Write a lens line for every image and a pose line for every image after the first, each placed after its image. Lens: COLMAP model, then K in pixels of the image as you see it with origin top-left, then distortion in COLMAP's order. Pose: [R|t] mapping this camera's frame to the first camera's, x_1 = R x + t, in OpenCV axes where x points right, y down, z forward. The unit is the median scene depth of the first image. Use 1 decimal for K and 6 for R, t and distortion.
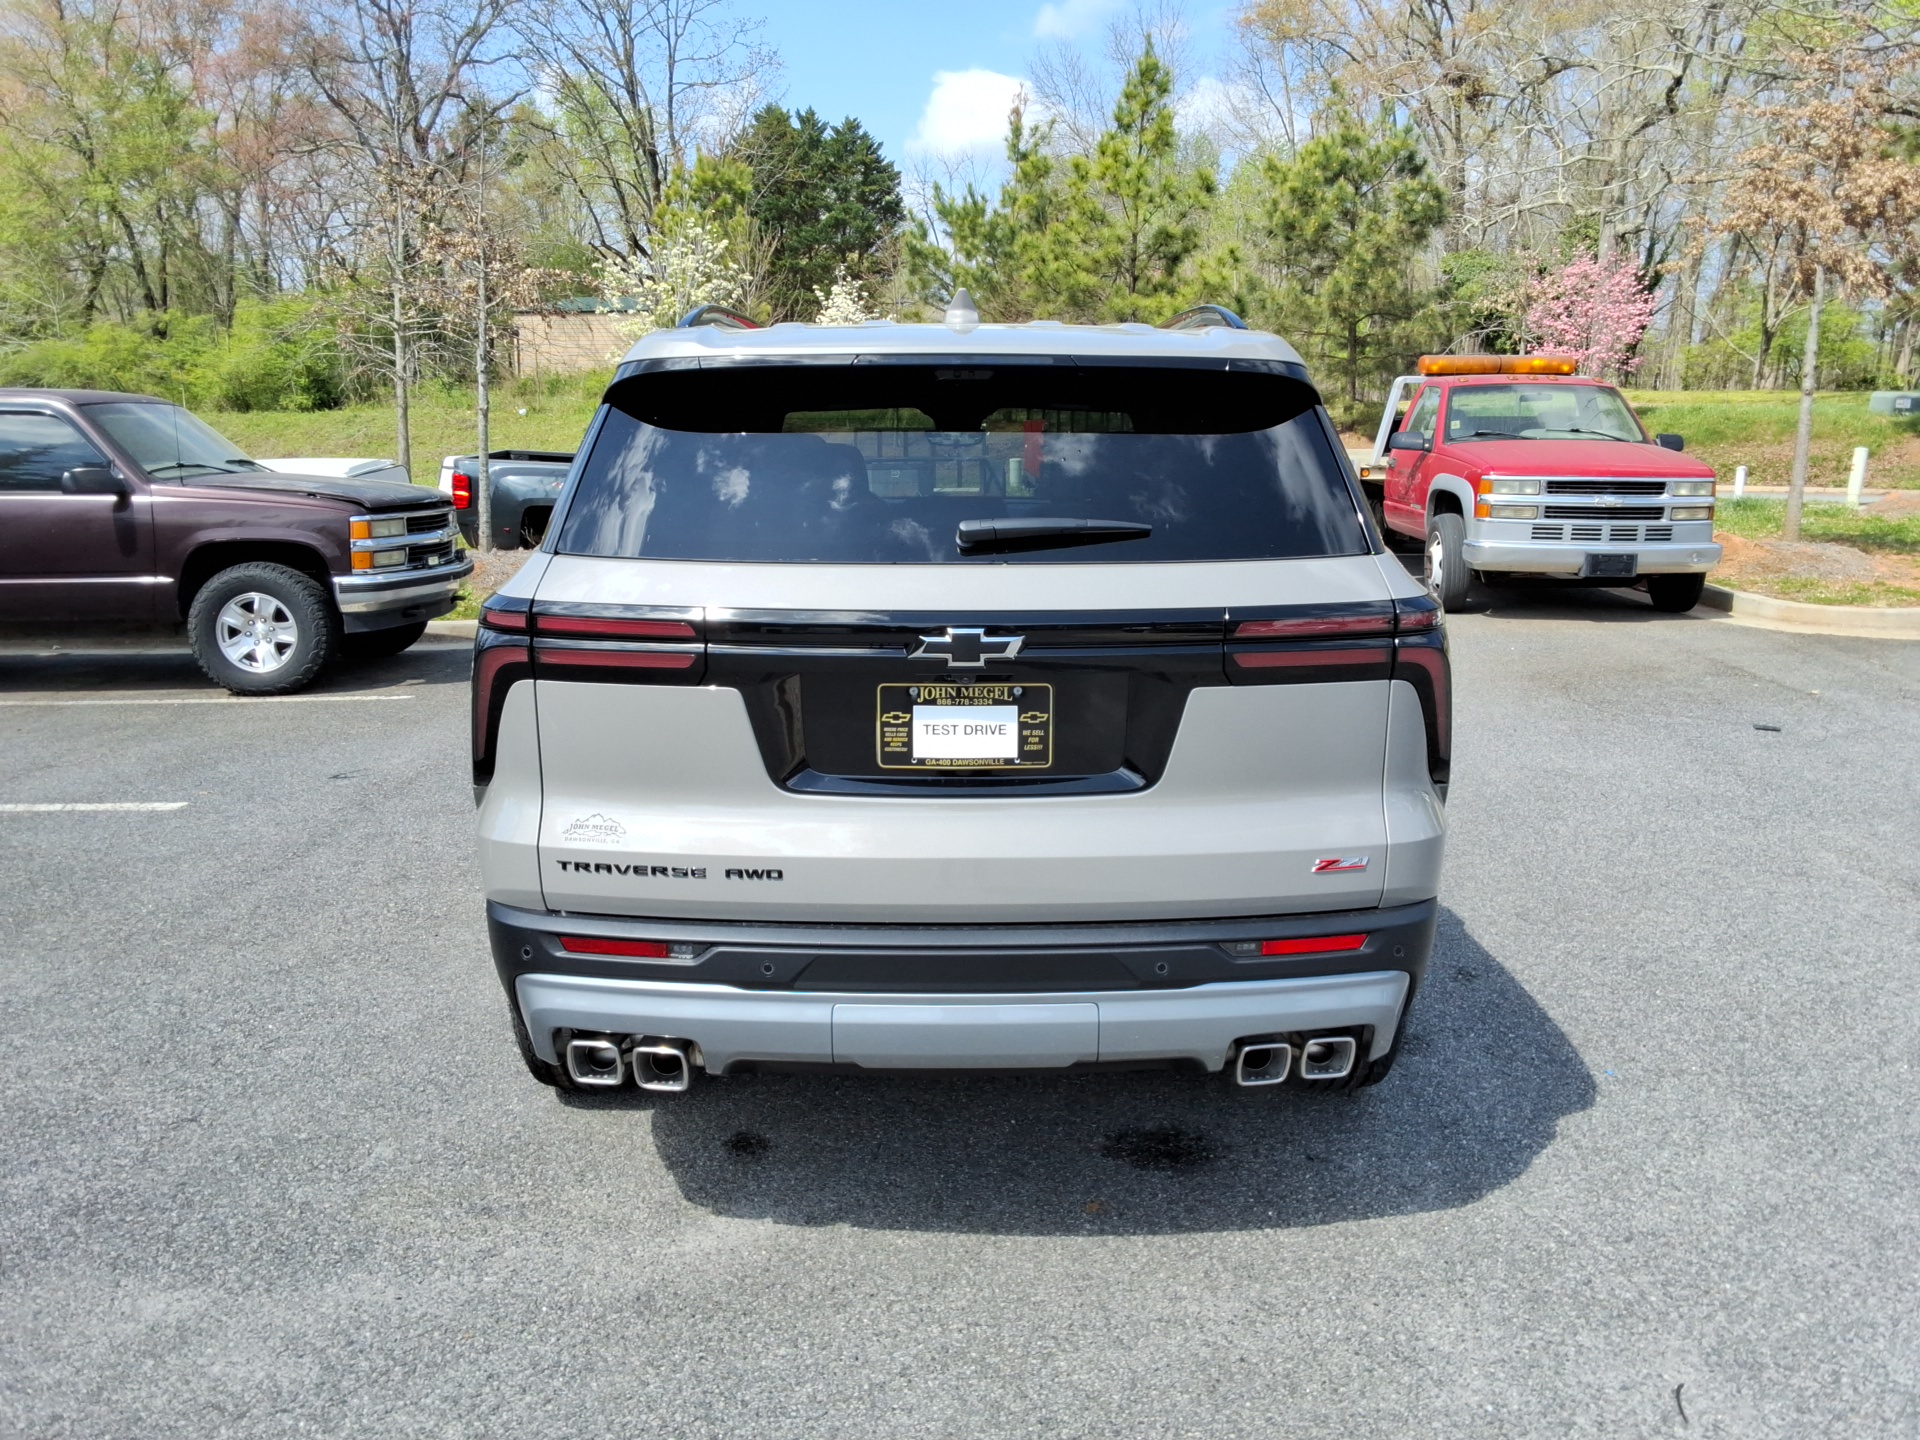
lens RADIAL K [[1524.8, 0, 976.7], [0, 1524.8, 705.3], [0, 0, 1]] dist [0.163765, -0.305056]
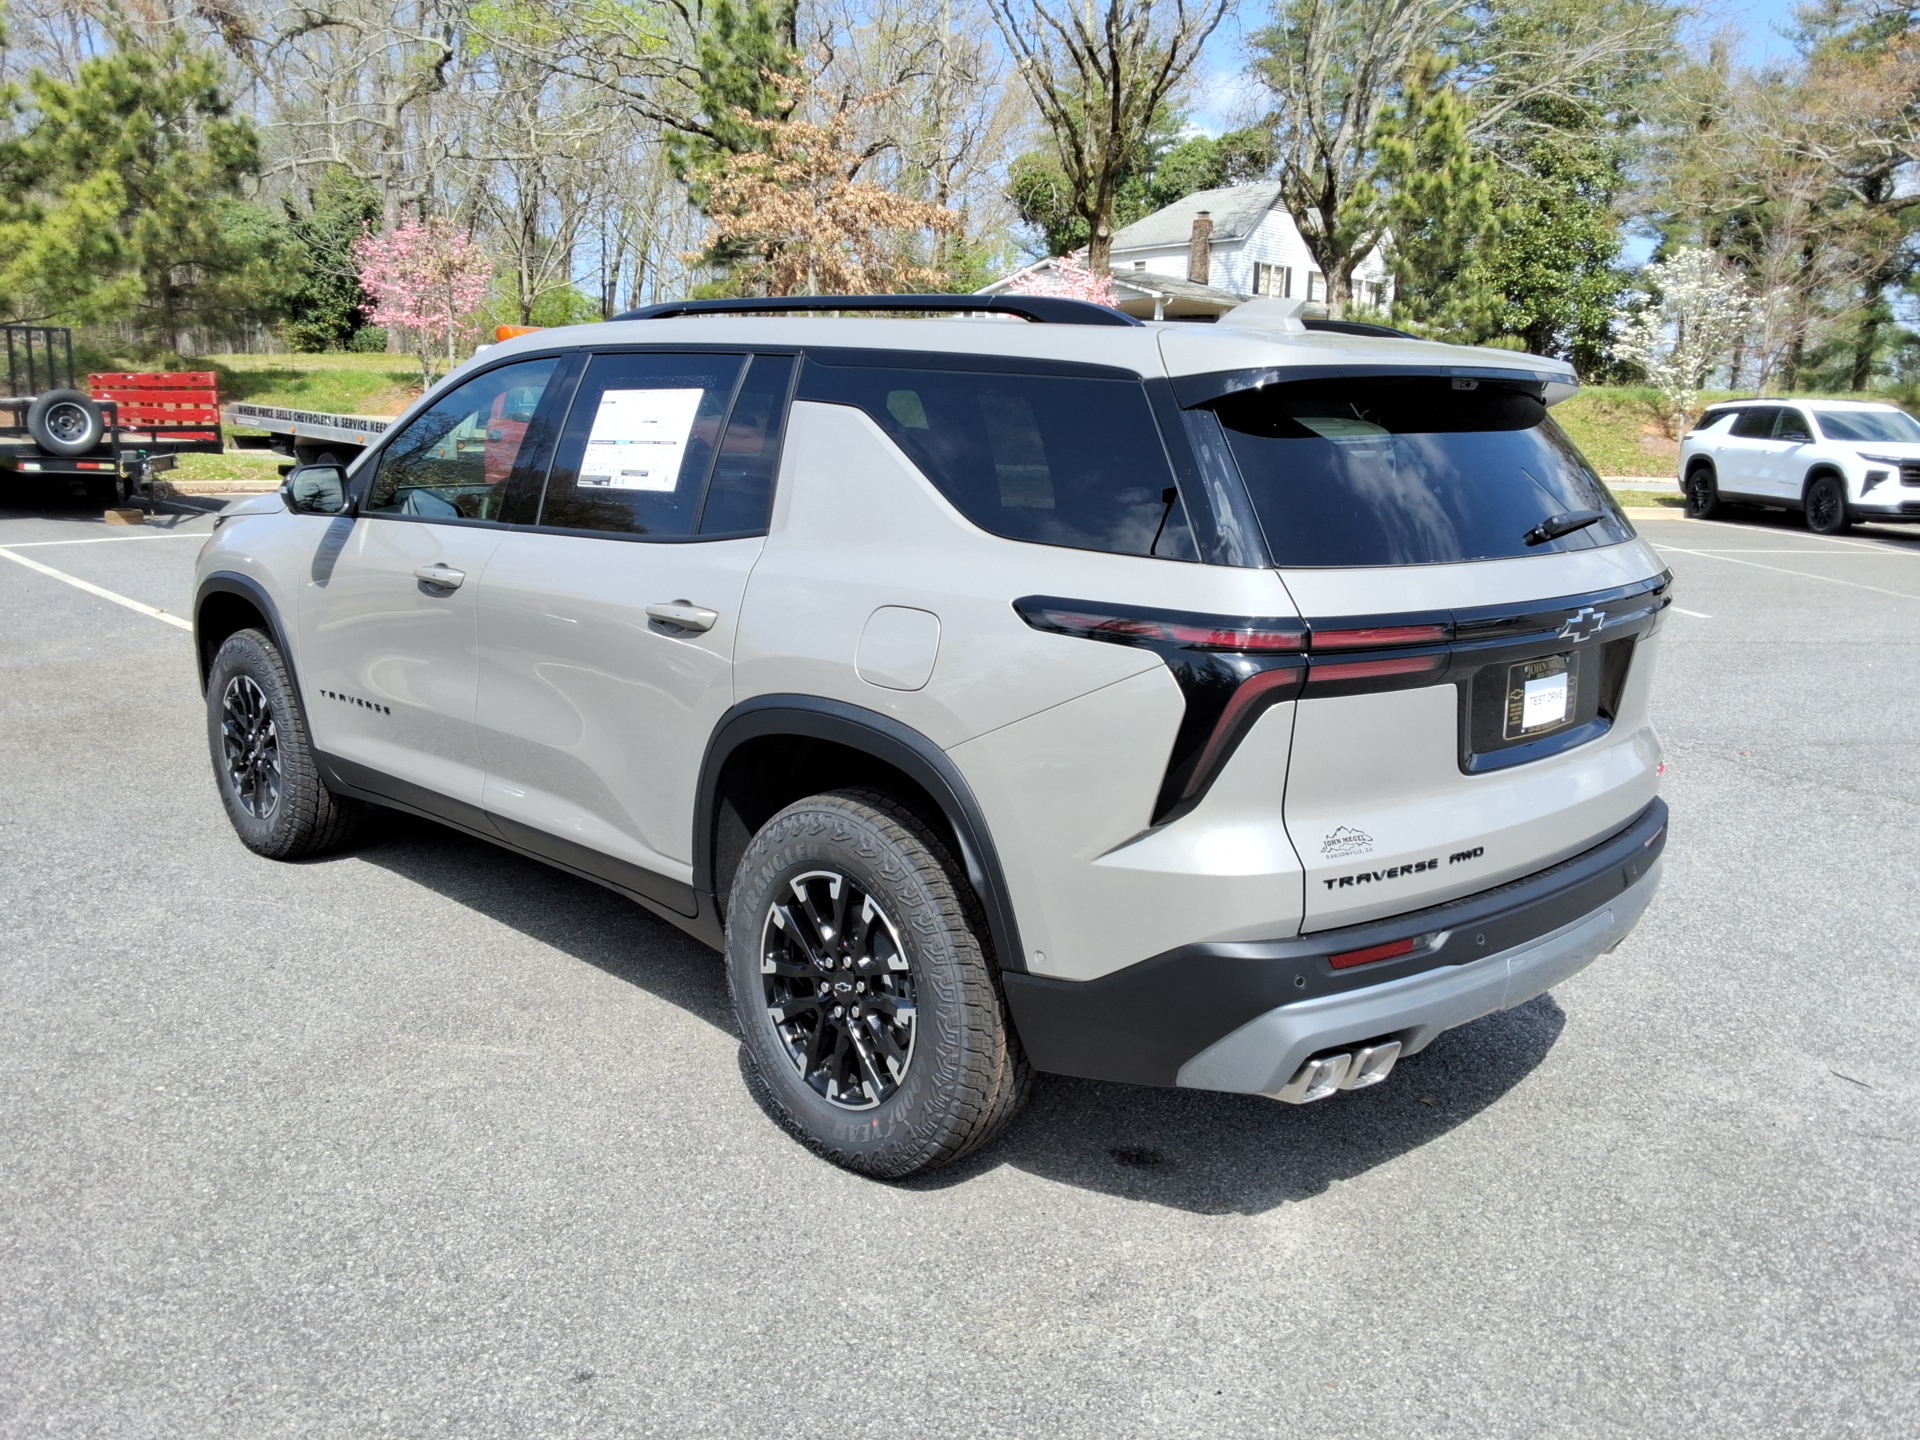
lens RADIAL K [[1528.4, 0, 970.1], [0, 1528.4, 708.4], [0, 0, 1]] dist [0.107571, -0.159742]
pose [[0.724276, -0.119122, 0.679142, -0.119742], [0.101839, 0.992642, 0.065504, -0.010391], [-0.681948, 0.021720, 0.731078, 0.048566]]
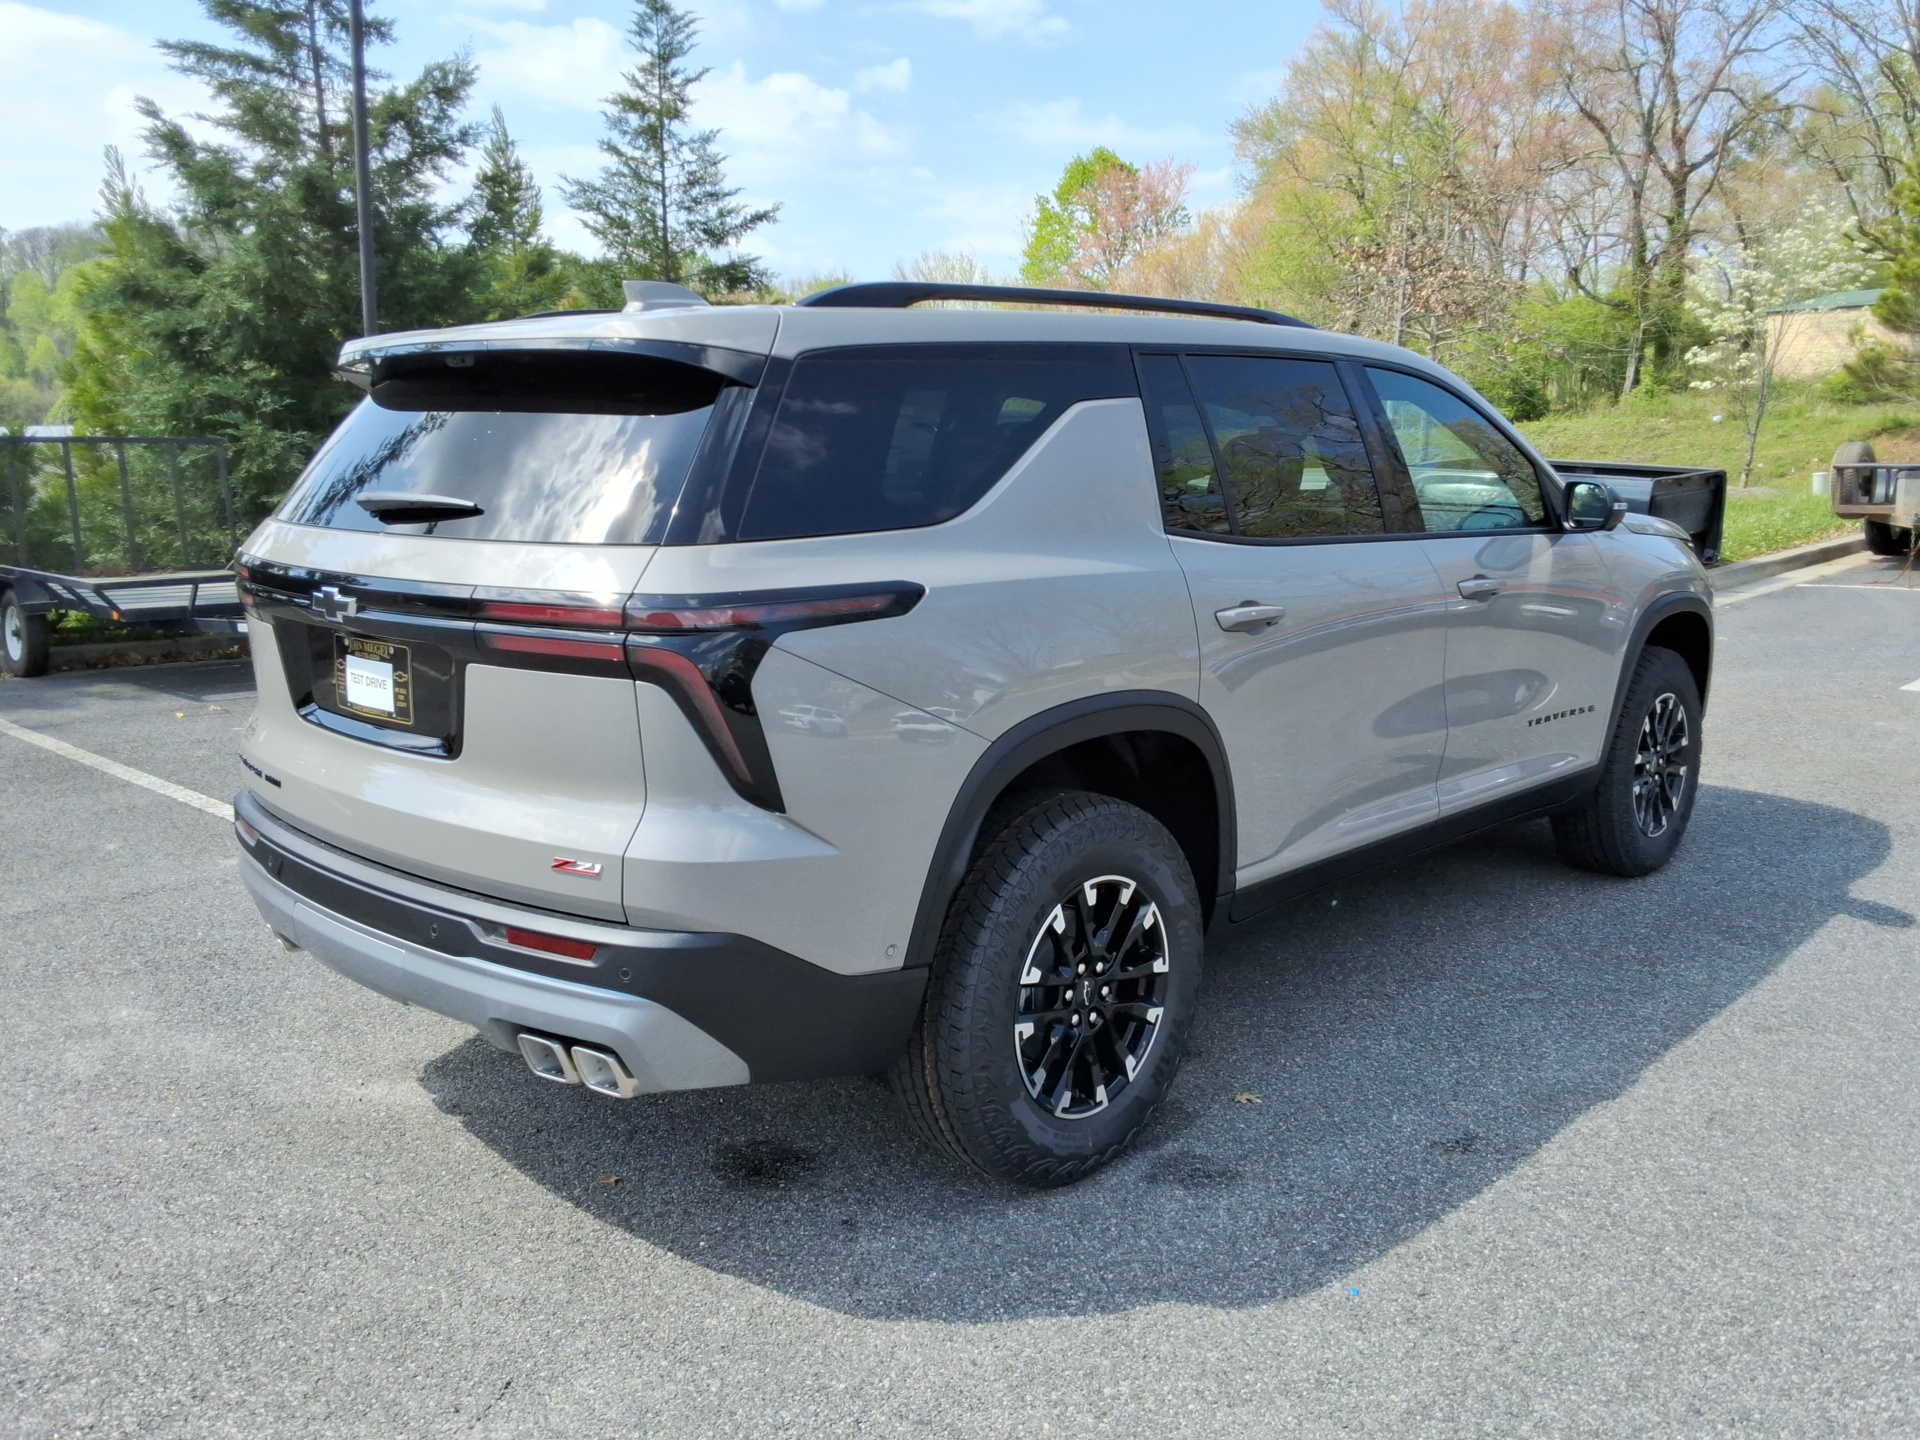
lens RADIAL K [[1528.4, 0, 970.1], [0, 1528.4, 708.4], [0, 0, 1]] dist [0.107571, -0.159742]
pose [[0.722941, 0.119298, -0.680532, 0.116097], [-0.122451, 0.991511, 0.043731, -0.007225], [0.679972, 0.051716, 0.731412, 0.051667]]
